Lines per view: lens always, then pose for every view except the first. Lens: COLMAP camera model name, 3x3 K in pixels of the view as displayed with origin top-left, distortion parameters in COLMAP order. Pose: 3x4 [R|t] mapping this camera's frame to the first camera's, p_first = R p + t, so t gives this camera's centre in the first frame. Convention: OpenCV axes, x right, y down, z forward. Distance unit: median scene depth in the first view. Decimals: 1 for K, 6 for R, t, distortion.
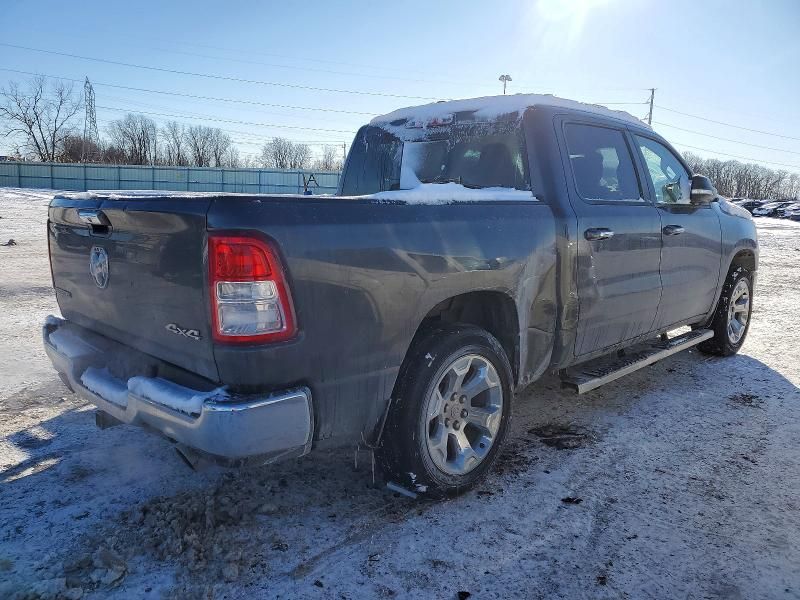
lens RADIAL K [[633.6, 0, 400.0], [0, 633.6, 300.0], [0, 0, 1]] dist [-0.002795, 0.000566]
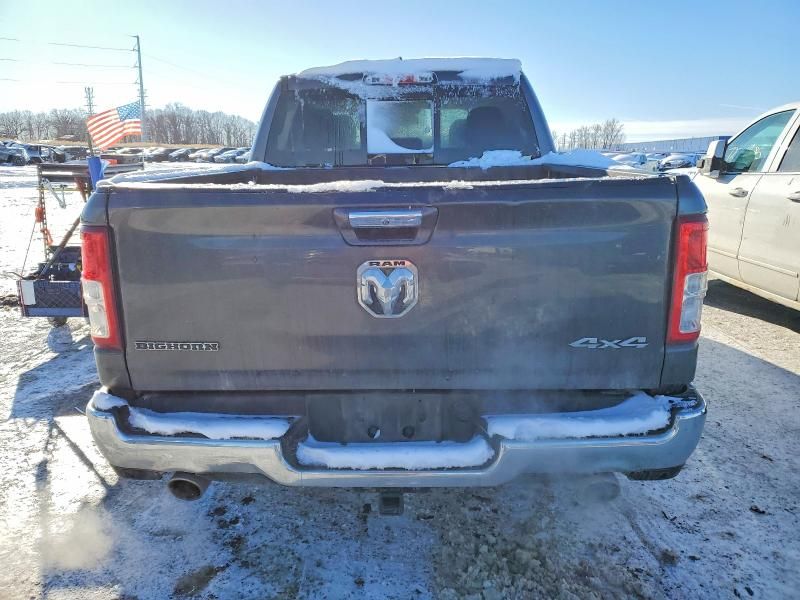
lens RADIAL K [[616.7, 0, 400.0], [0, 616.7, 300.0], [0, 0, 1]] dist [0.001564, 0.012526]
pose [[0.728660, -0.182955, 0.659986, -0.610307], [0.128640, 0.983069, 0.130491, -0.083681], [-0.672685, -0.010183, 0.739858, 0.337194]]
